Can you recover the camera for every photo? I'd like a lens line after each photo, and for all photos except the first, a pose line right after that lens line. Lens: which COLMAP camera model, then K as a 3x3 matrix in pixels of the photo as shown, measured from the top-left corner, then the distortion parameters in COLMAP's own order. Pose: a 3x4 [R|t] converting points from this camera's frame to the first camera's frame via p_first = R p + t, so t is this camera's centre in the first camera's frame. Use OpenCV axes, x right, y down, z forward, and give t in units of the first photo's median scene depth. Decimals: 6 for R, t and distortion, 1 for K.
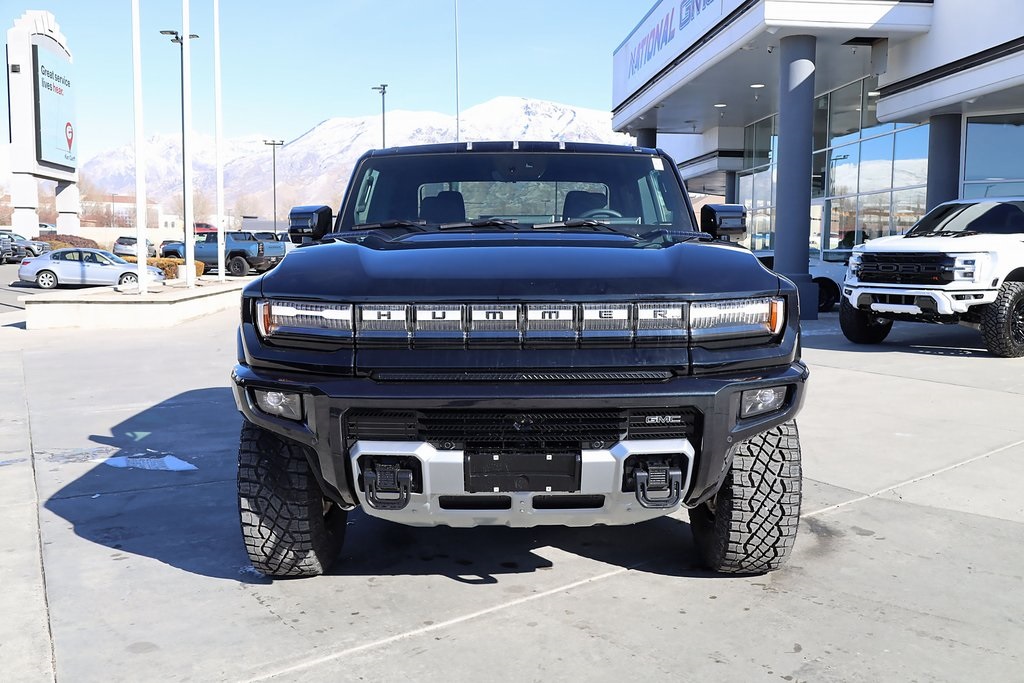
lens RADIAL K [[930.6, 0, 512.0], [0, 930.6, 341.5], [0, 0, 1]] dist [-0.009700, -0.005156]
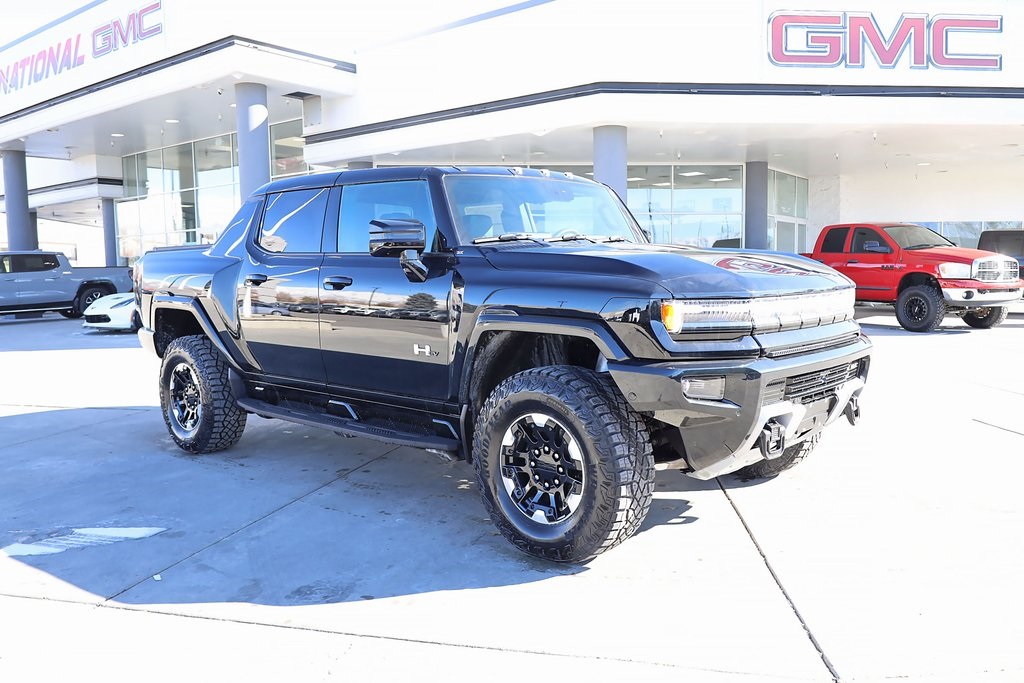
lens RADIAL K [[811.3, 0, 512.0], [0, 811.3, 341.5], [0, 0, 1]] dist [-0.010769, 0.002801]
pose [[0.690599, -0.079162, 0.718892, -0.814200], [0.089282, 0.995720, 0.023877, -0.026086], [-0.717706, 0.047695, 0.694711, 0.334246]]
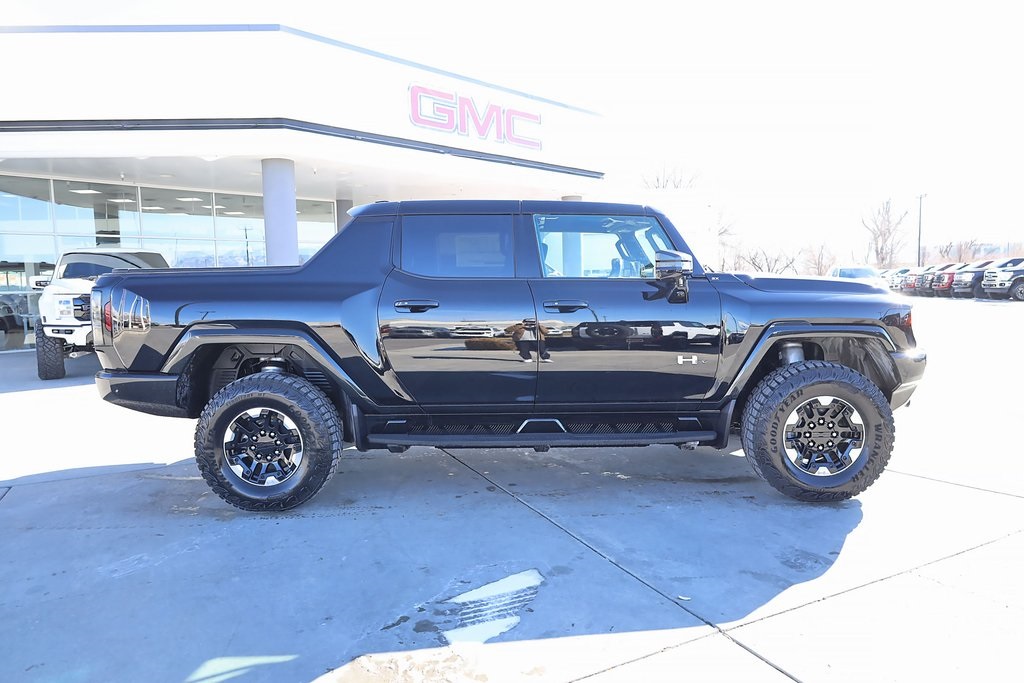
lens RADIAL K [[694.4, 0, 512.0], [0, 694.4, 341.5], [0, 0, 1]] dist [-0.010134, -0.001214]
pose [[0.038701, -0.093675, 0.994850, -1.165528], [0.120498, 0.988768, 0.088415, -0.139929], [-0.991959, 0.116455, 0.049554, 1.234853]]
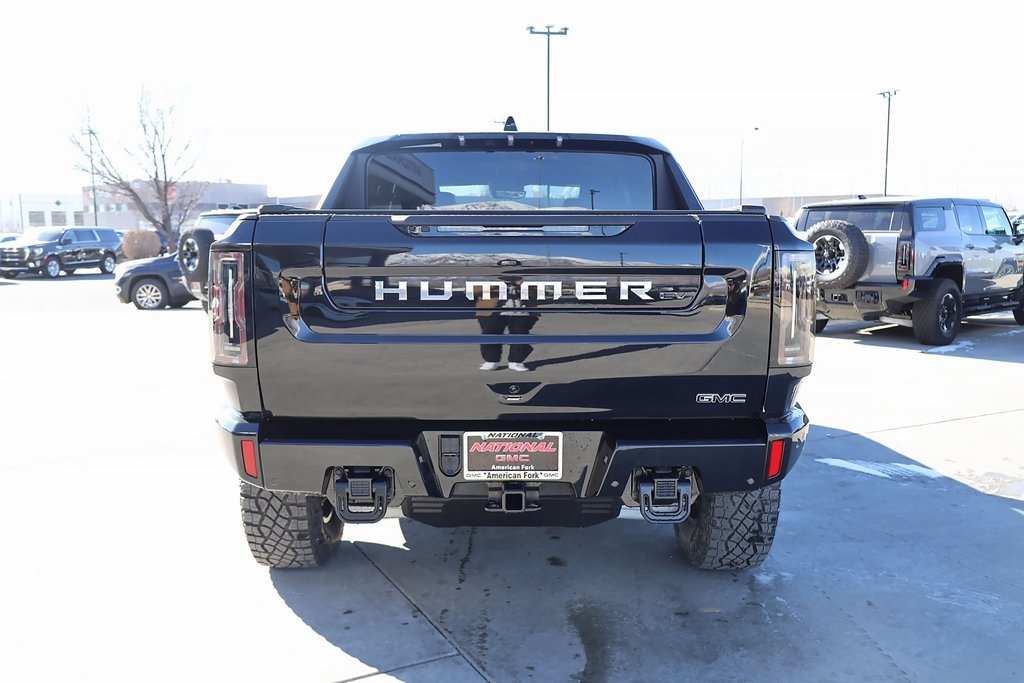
lens RADIAL K [[861.5, 0, 512.0], [0, 861.5, 341.5], [0, 0, 1]] dist [-0.011168, -0.005443]
pose [[-0.999861, -0.001620, 0.016603, -0.020077], [0.002159, 0.974333, 0.225103, -0.269238], [-0.016542, 0.225107, -0.974194, 2.449356]]
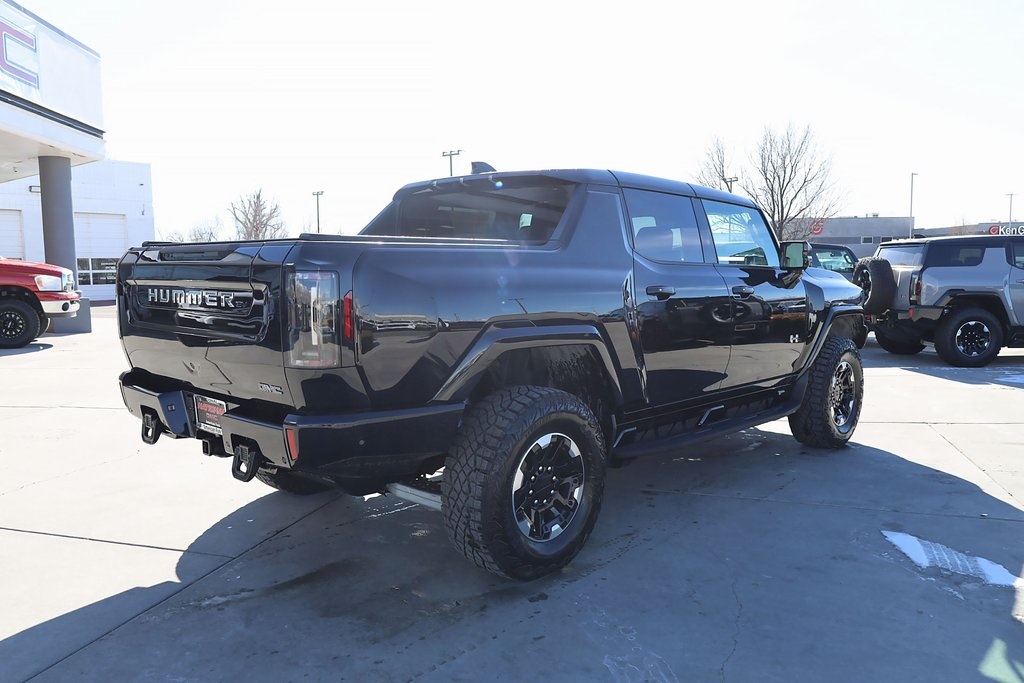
lens RADIAL K [[783.0, 0, 512.0], [0, 783.0, 341.5], [0, 0, 1]] dist [-0.004802, -0.003895]
pose [[-0.710158, -0.067830, 0.700767, -0.760742], [0.072352, 0.983047, 0.168475, -0.235282], [-0.700315, 0.170345, -0.693211, 2.192684]]
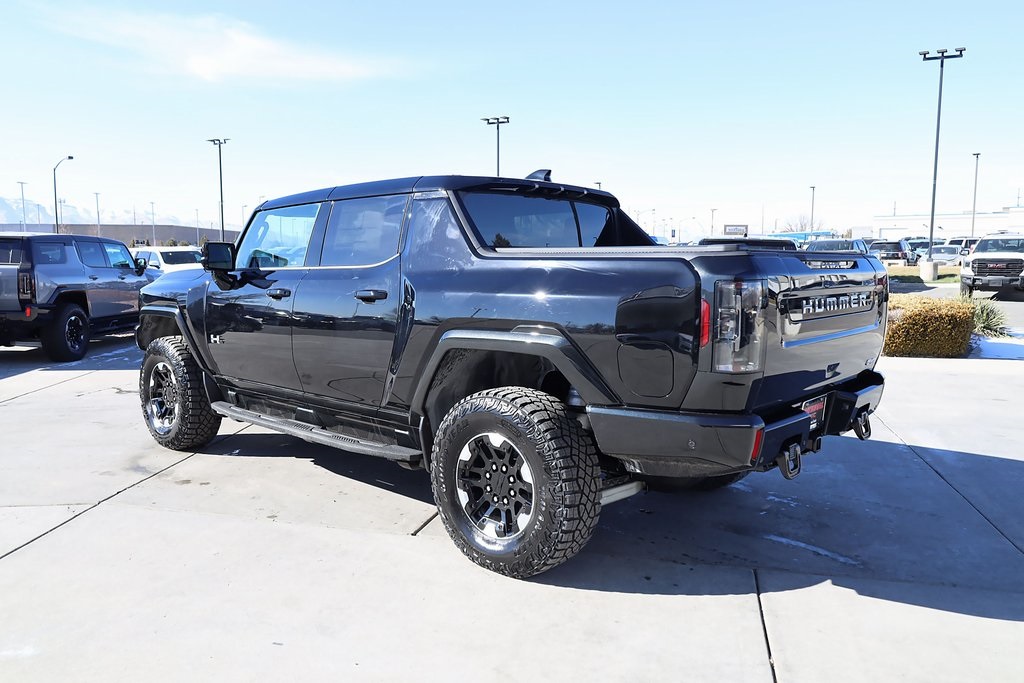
lens RADIAL K [[763.3, 0, 517.9], [0, 763.3, 342.8], [0, 0, 1]] dist [-0.003638, 0.000800]
pose [[-0.673021, 0.076069, -0.735701, 0.787535], [-0.079871, 0.981405, 0.174540, -0.243928], [0.735298, 0.176230, -0.654431, 2.160581]]
